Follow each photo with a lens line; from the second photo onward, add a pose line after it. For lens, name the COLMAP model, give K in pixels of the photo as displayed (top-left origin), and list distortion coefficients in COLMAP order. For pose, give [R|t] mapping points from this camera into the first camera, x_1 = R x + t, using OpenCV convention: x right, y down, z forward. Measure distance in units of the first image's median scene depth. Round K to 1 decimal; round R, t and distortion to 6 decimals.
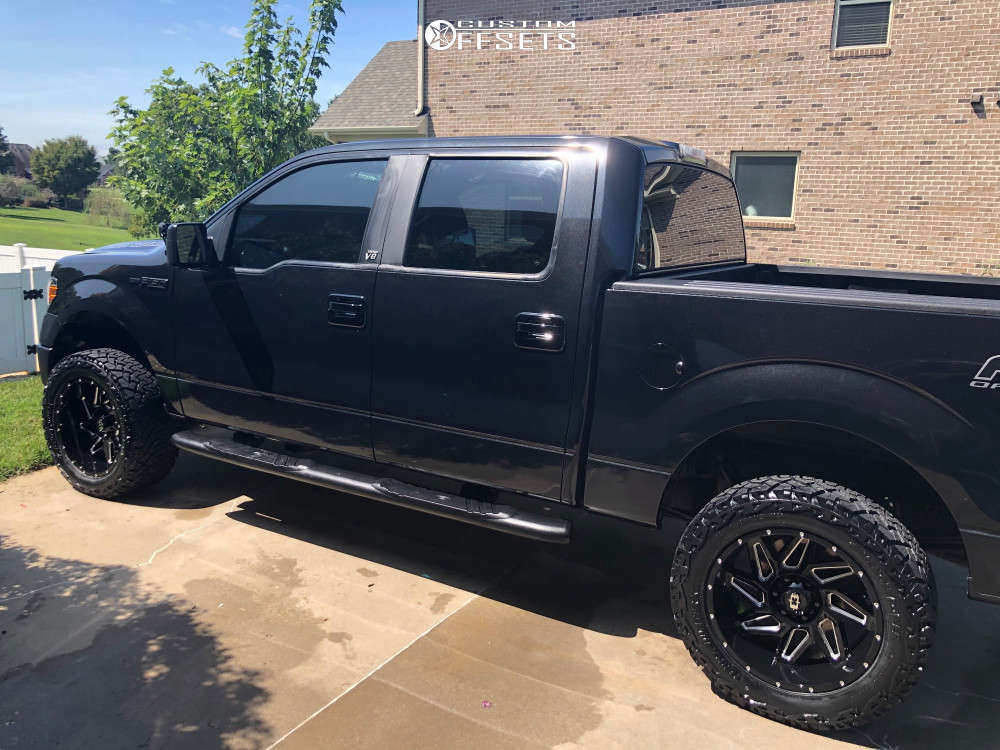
lens RADIAL K [[796.0, 0, 500.0], [0, 796.0, 375.5], [0, 0, 1]] dist [0.001940, 0.000833]
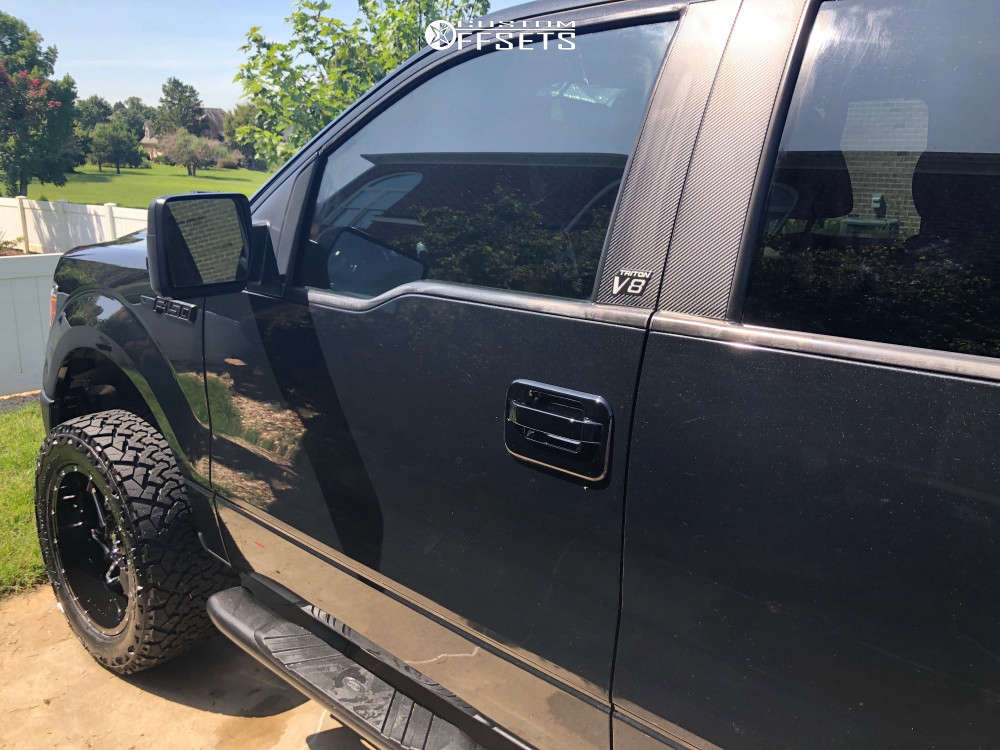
lens RADIAL K [[796.0, 0, 499.4], [0, 796.0, 374.8], [0, 0, 1]] dist [0.001940, 0.000833]
pose [[0.978931, 0.037278, -0.200761, -0.058144], [-0.026764, 0.998137, 0.054834, -0.050924], [0.202431, -0.048305, 0.978104, 0.252285]]
